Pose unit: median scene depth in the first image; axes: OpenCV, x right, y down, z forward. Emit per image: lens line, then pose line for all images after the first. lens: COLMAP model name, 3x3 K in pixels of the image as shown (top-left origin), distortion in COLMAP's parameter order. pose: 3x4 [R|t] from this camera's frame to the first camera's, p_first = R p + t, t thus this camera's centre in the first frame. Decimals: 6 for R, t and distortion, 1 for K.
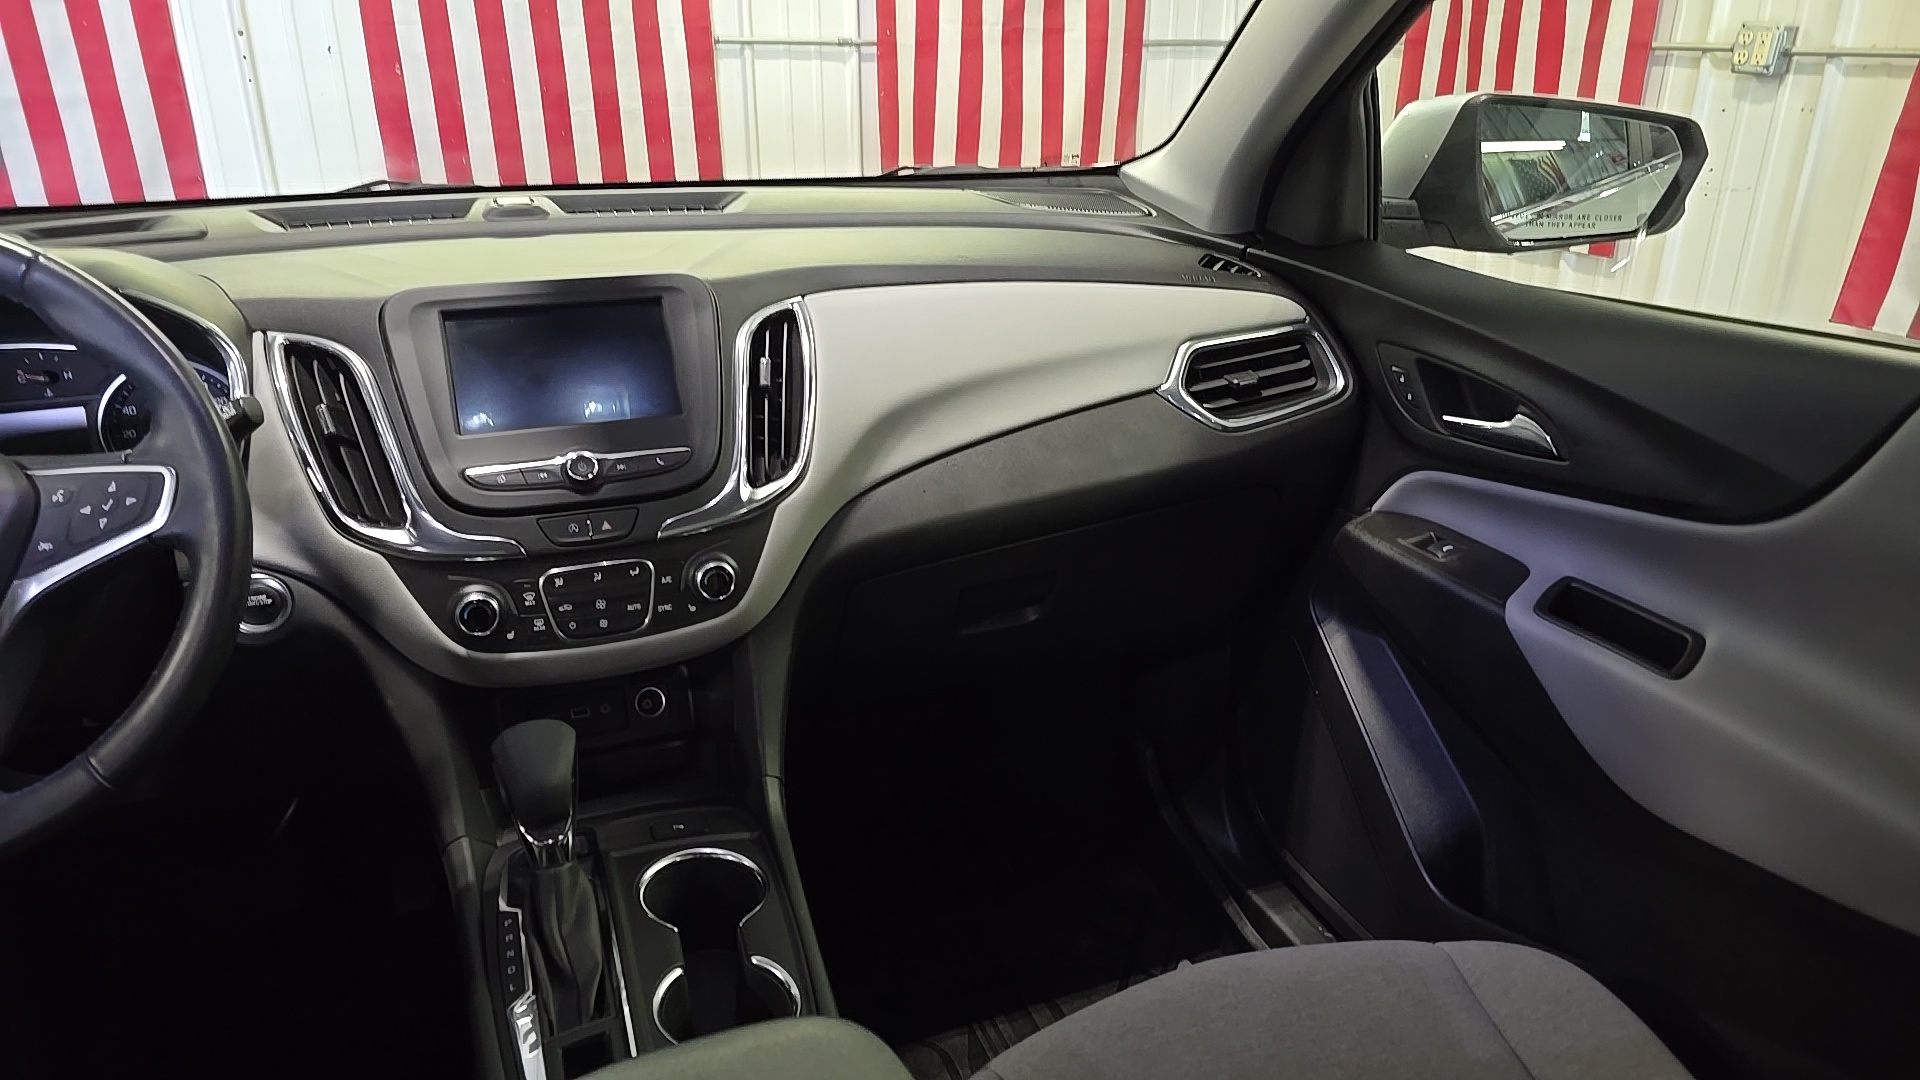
lens RADIAL K [[1317.0, 0, 962.4], [0, 1317.0, 547.8], [0, 0, 1]] dist [0.083272, -0.079914]
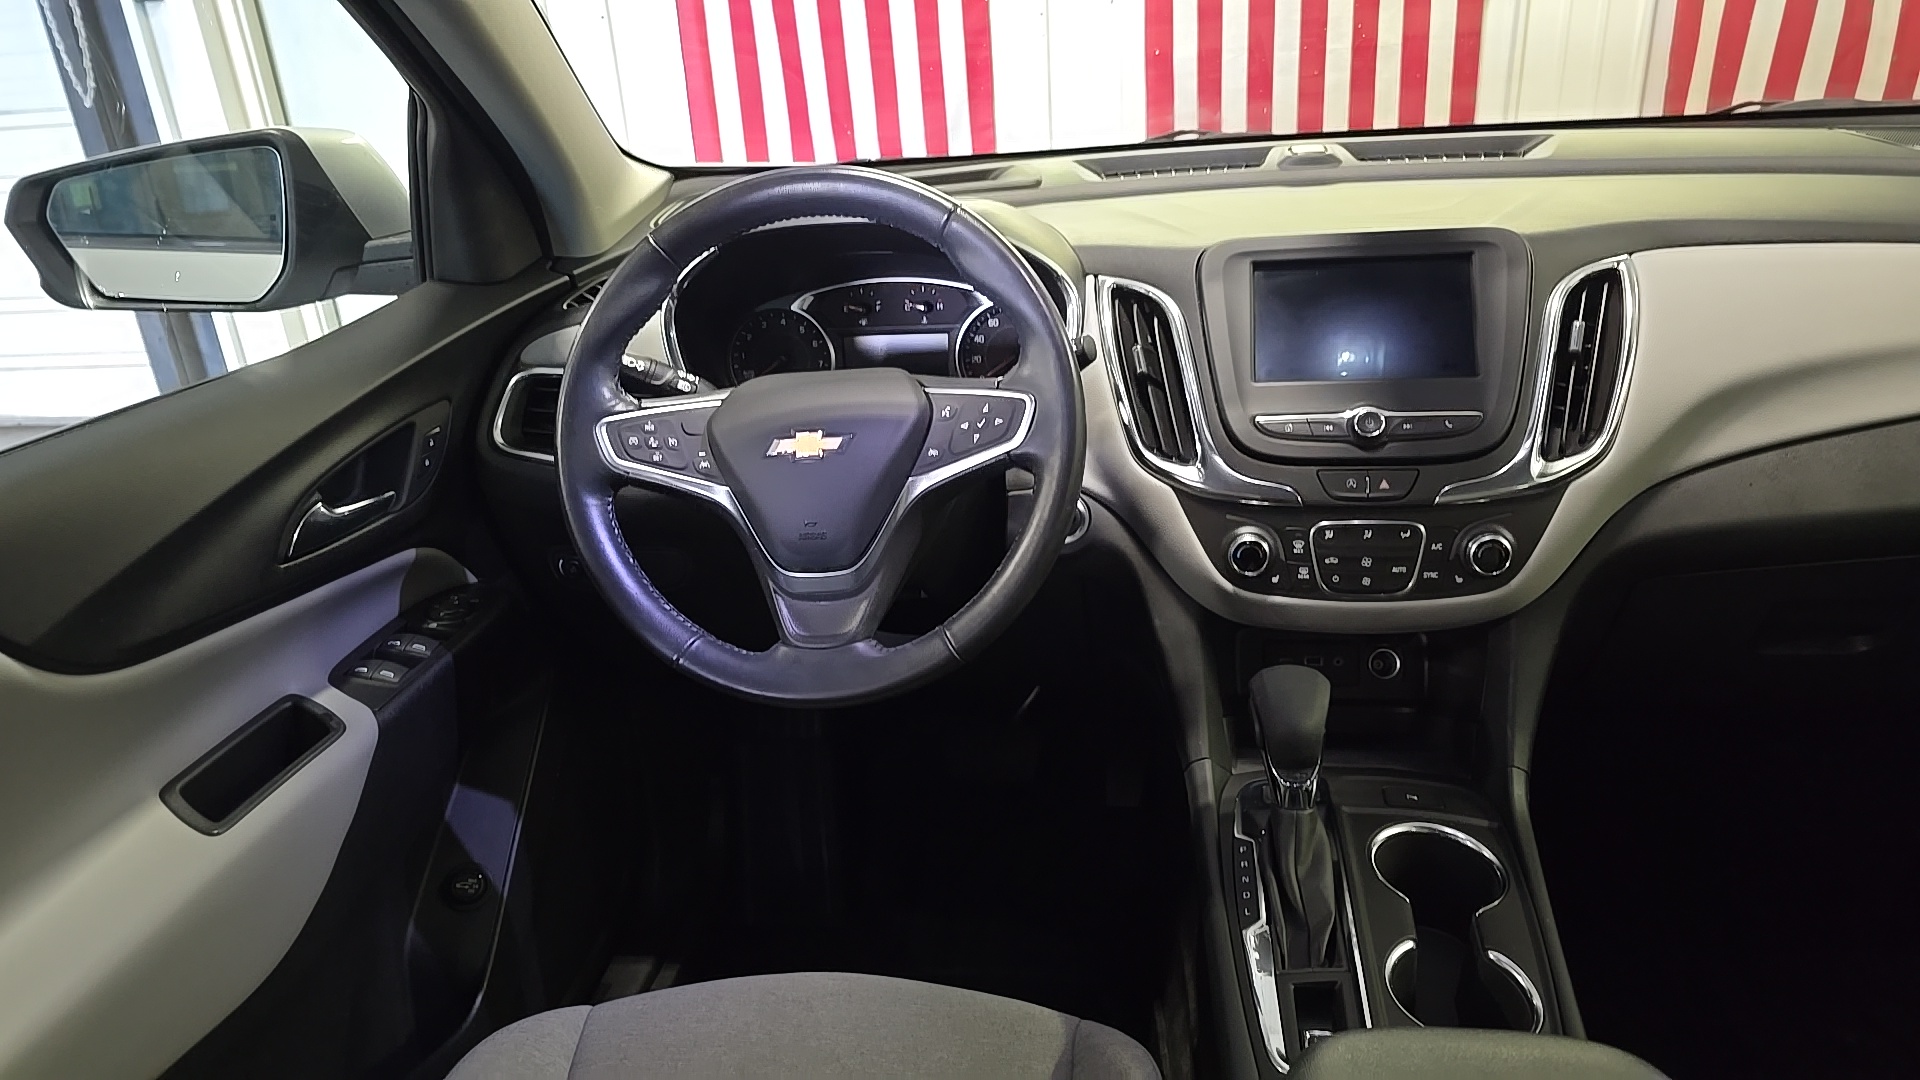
lens RADIAL K [[1317.0, 0, 962.4], [0, 1317.0, 547.8], [0, 0, 1]] dist [0.083272, -0.079914]
pose [[0.876181, 0.140777, -0.460964, -0.079180], [-0.120049, 0.989994, 0.074156, -0.005495], [0.466791, -0.009635, 0.884315, -0.025357]]
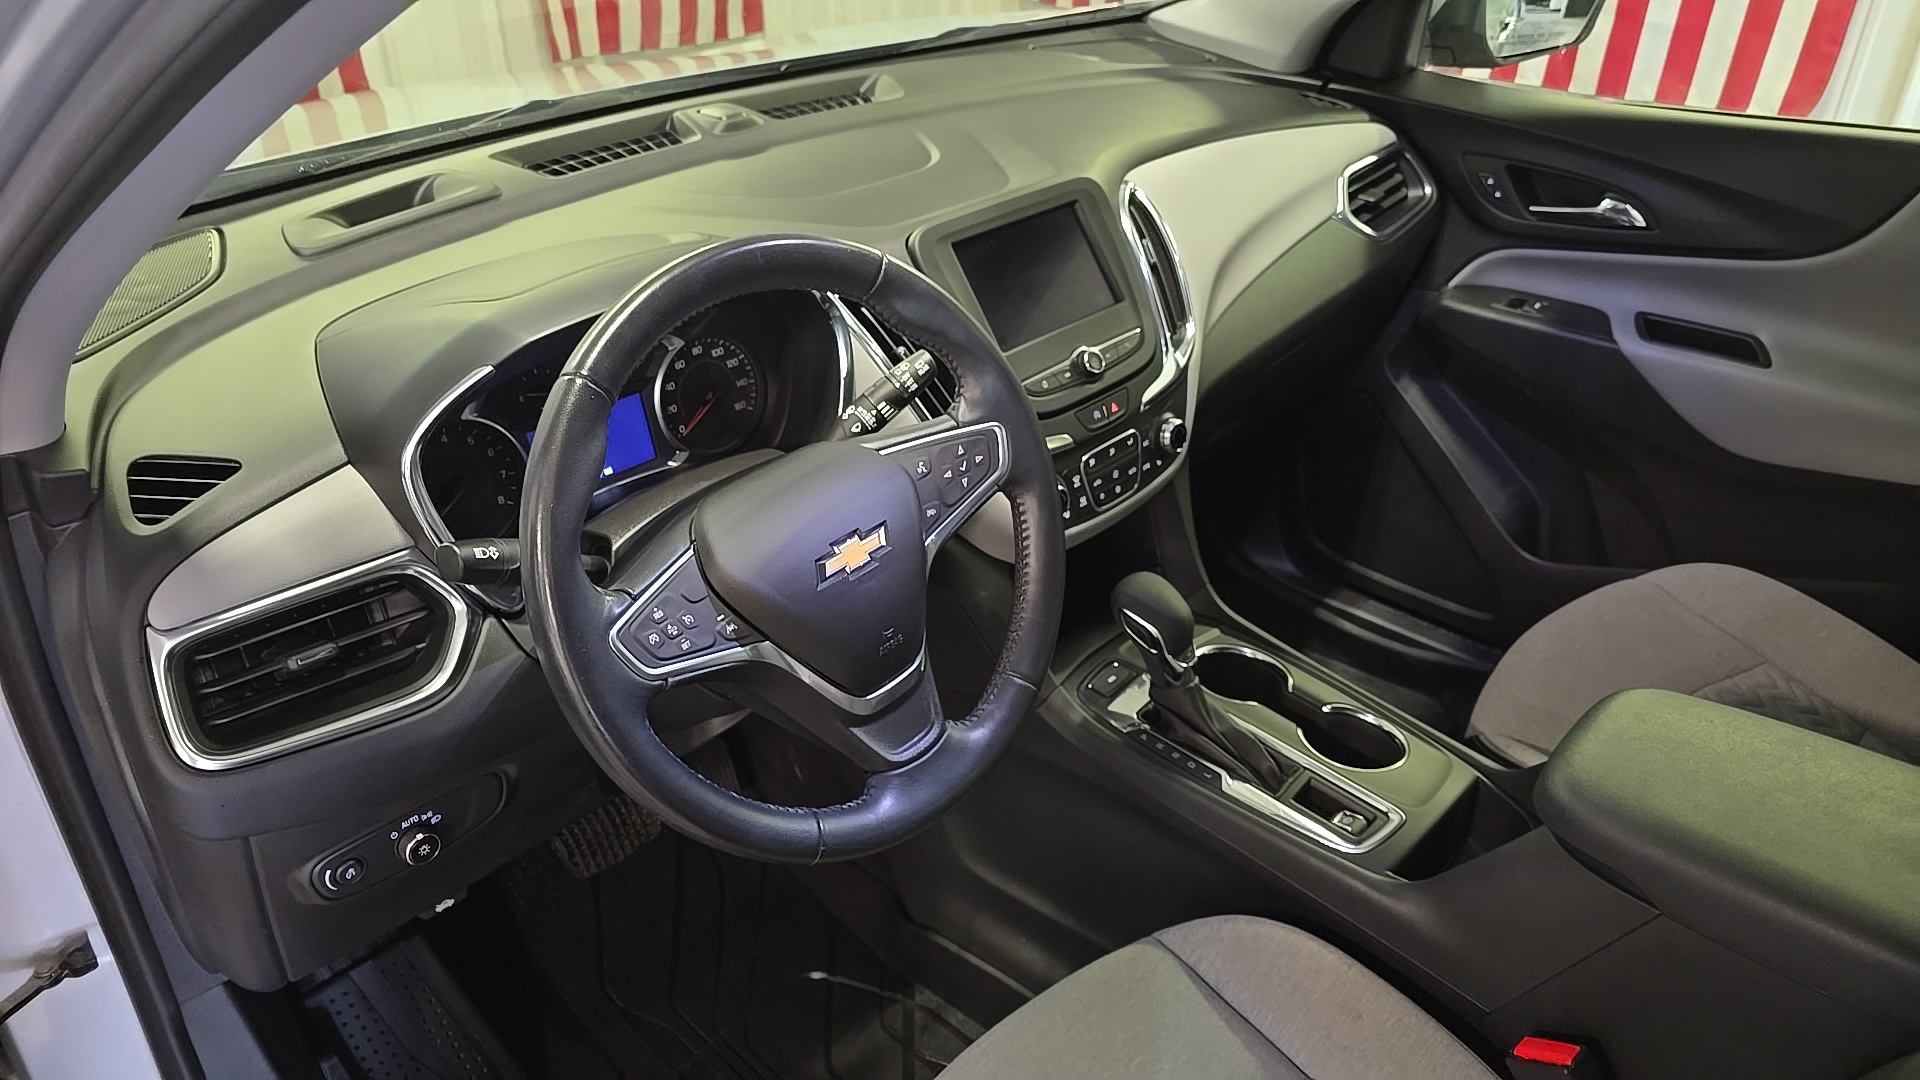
lens RADIAL K [[1317.0, 0, 962.4], [0, 1317.0, 547.8], [0, 0, 1]] dist [0.083272, -0.079914]
pose [[0.895085, -0.233263, 0.380014, -0.842886], [0.170197, 0.966454, 0.192354, -0.140979], [-0.412135, -0.107496, 0.904759, -0.016500]]
